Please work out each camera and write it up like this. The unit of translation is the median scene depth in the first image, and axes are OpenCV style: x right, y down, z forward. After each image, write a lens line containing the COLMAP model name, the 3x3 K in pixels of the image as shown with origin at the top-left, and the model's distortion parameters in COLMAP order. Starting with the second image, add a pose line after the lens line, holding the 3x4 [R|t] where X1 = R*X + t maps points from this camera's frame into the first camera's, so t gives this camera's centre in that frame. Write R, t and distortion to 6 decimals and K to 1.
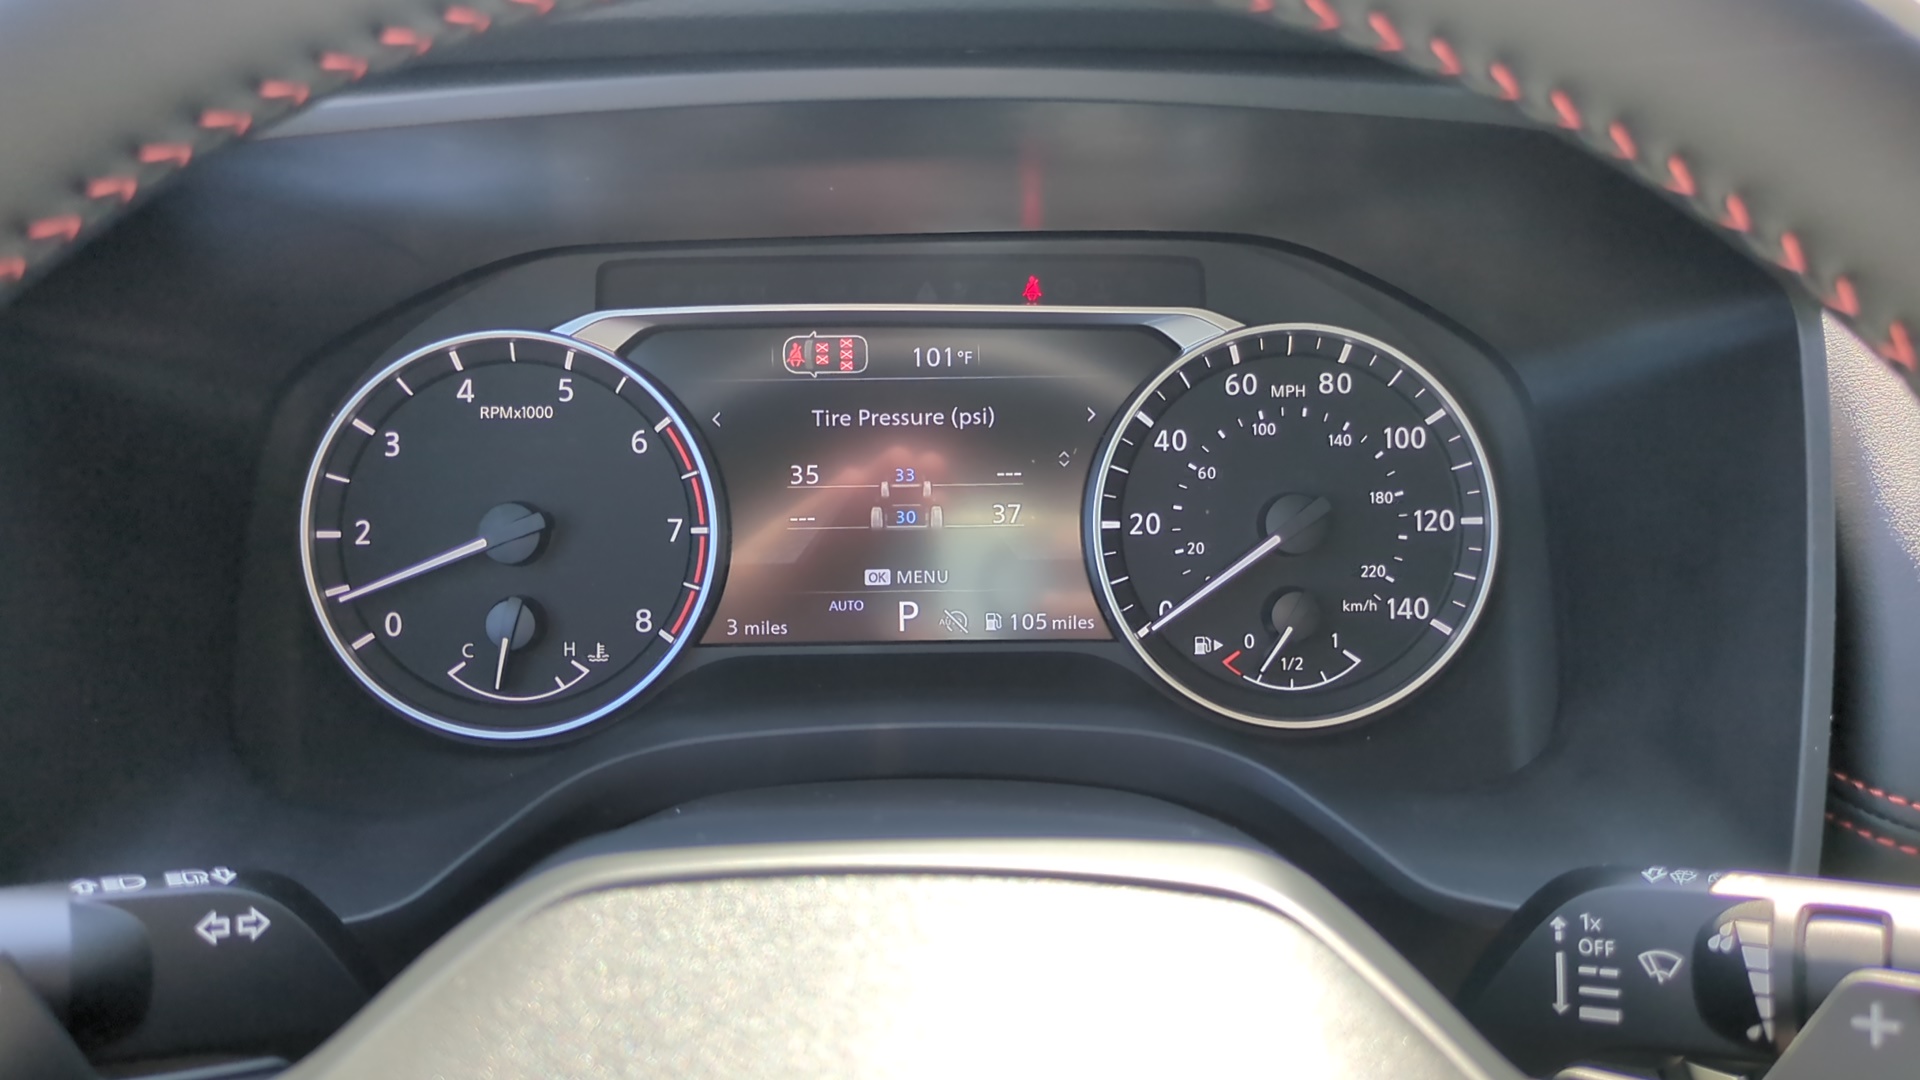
lens RADIAL K [[1676.8, 0, 963.0], [0, 1676.8, 536.4], [0, 0, 1]] dist [0.050197, -0.090565]
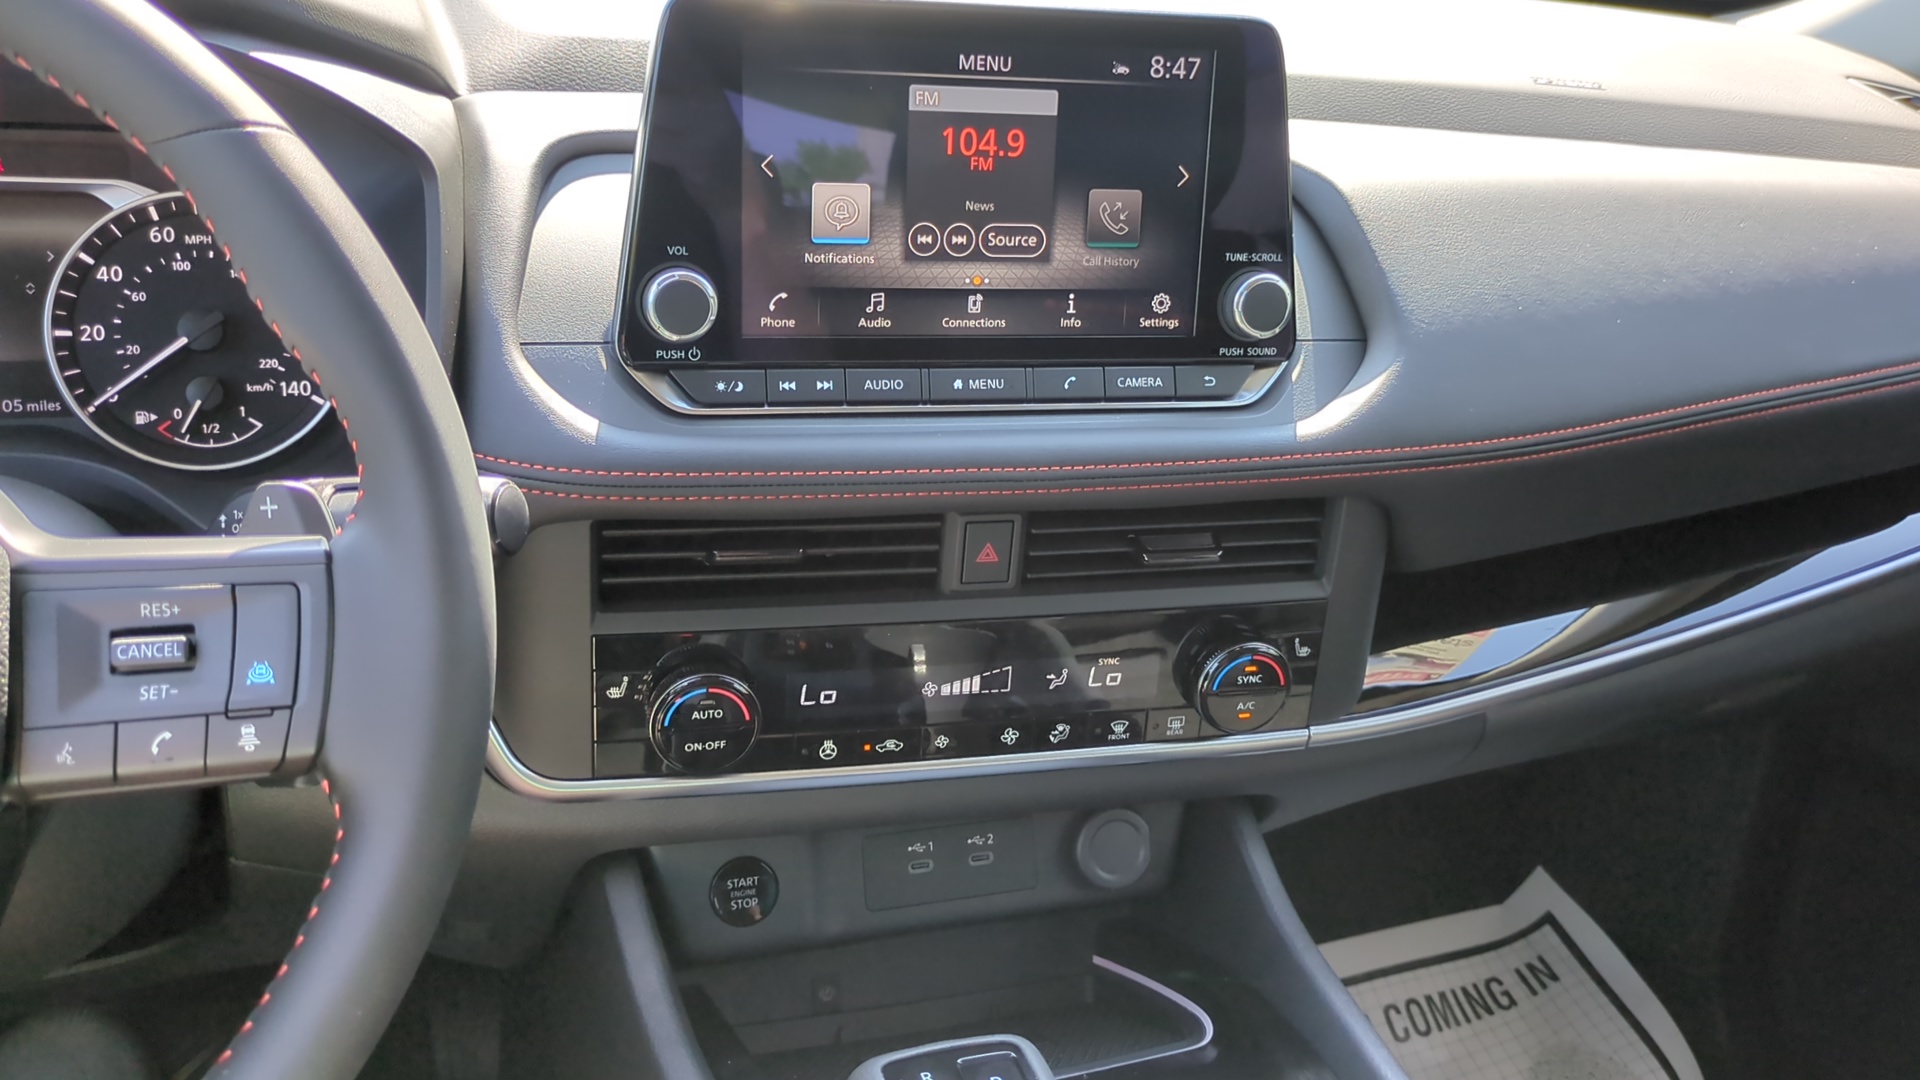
lens RADIAL K [[1676.8, 0, 960.8], [0, 1676.8, 520.0], [0, 0, 1]] dist [0.050197, -0.090565]
pose [[0.950984, -0.048213, 0.305459, 0.364975], [0.043971, 0.998817, 0.020756, 0.153748], [-0.306099, -0.006307, 0.951979, -0.583097]]
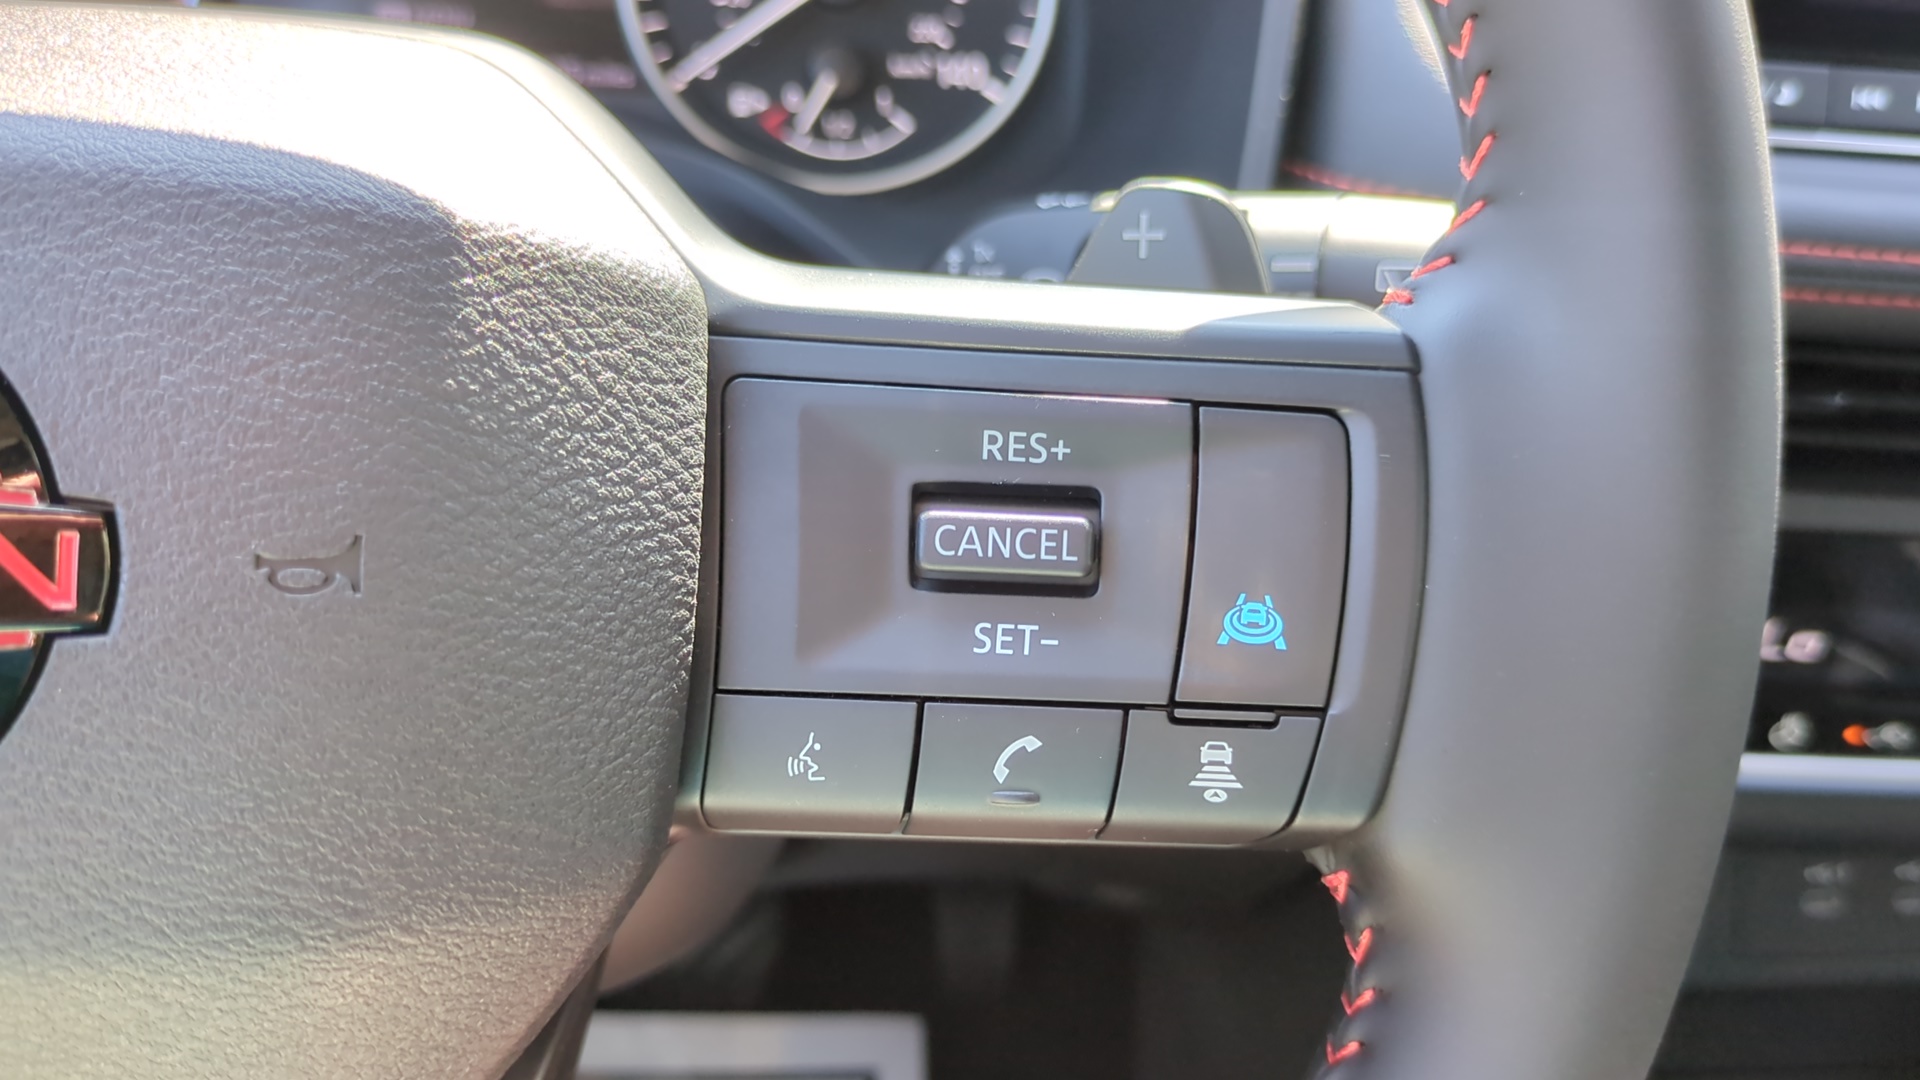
lens RADIAL K [[1676.8, 0, 973.6], [0, 1676.8, 537.7], [0, 0, 1]] dist [0.050197, -0.090565]
pose [[0.994748, 0.018615, 0.100647, 0.182086], [-0.033040, 0.989082, 0.143614, 0.167475], [-0.096875, -0.146185, 0.984502, 0.025499]]
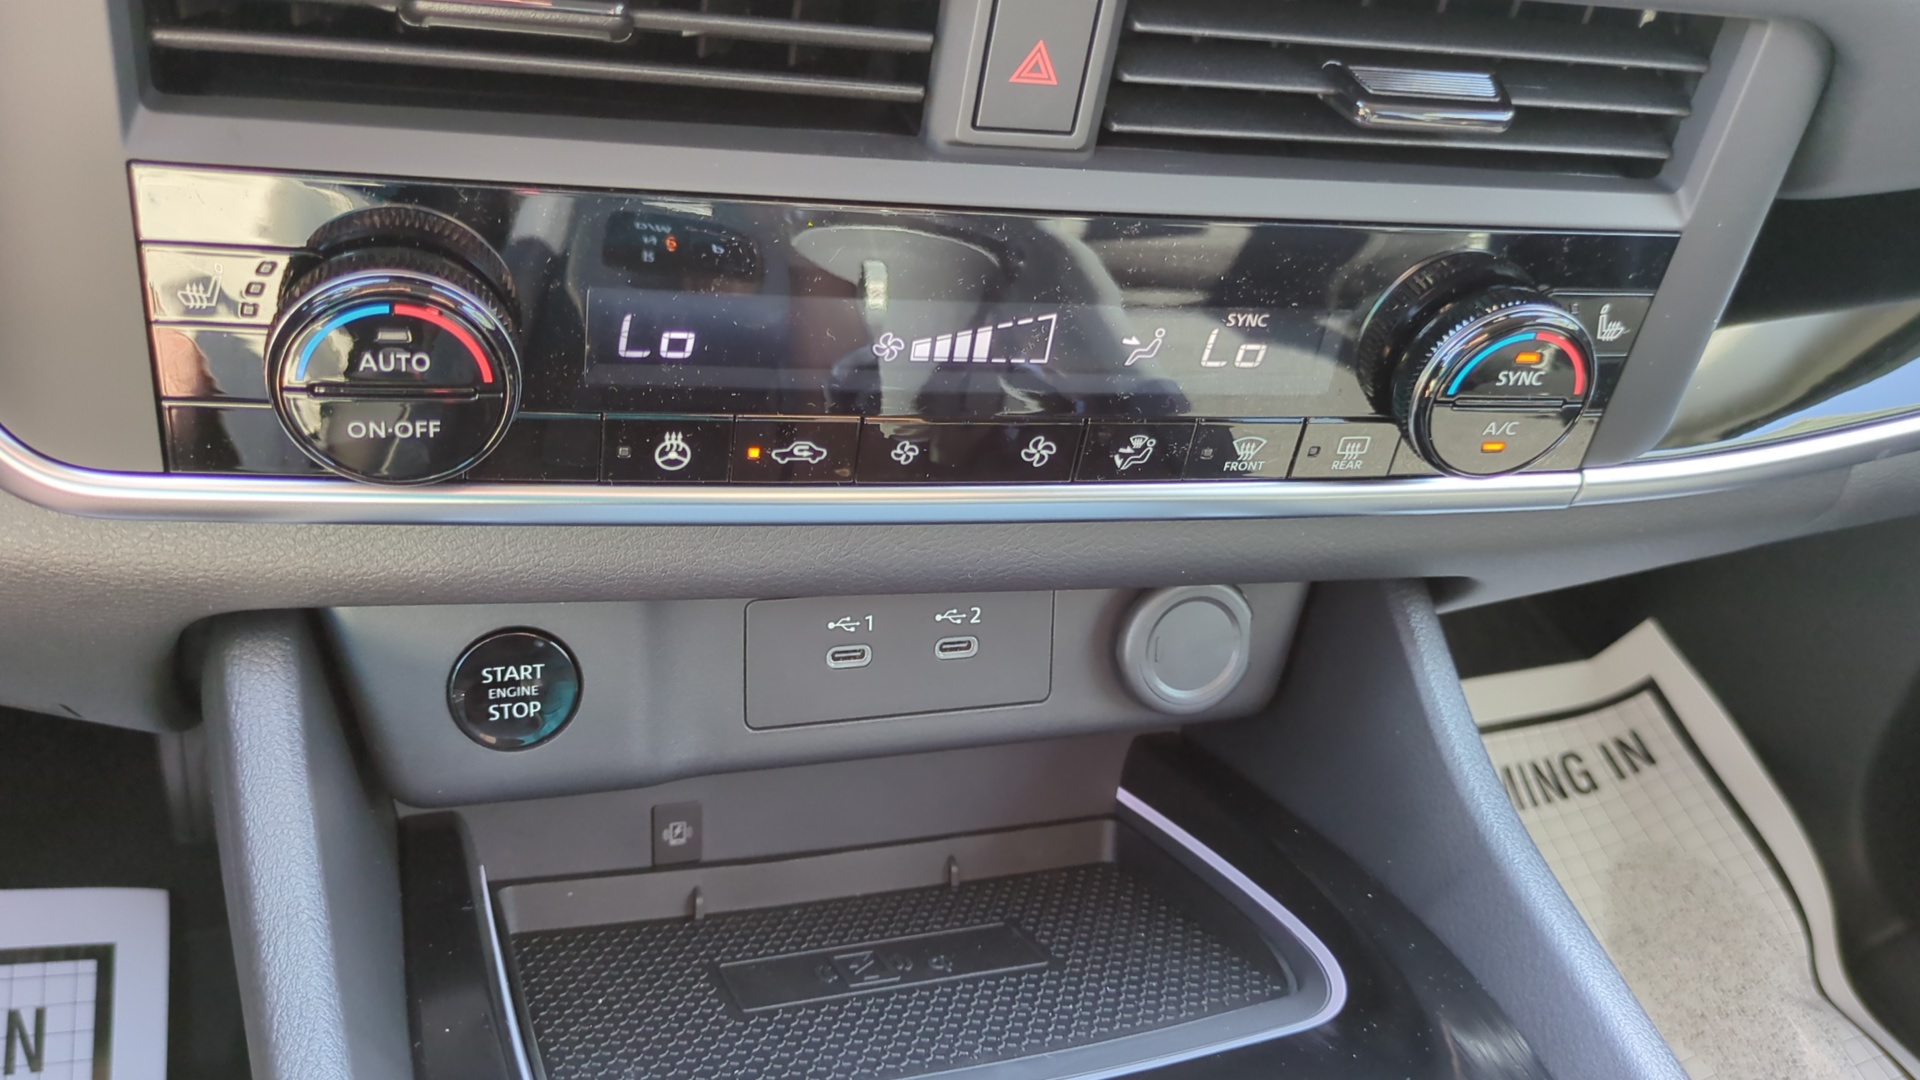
lens RADIAL K [[1676.8, 0, 973.5], [0, 1676.8, 543.7], [0, 0, 1]] dist [0.050197, -0.090565]
pose [[0.944273, -0.040322, 0.326685, 0.574063], [-0.044150, 0.967986, 0.247089, 0.232632], [-0.326190, -0.247743, 0.912263, 0.124999]]
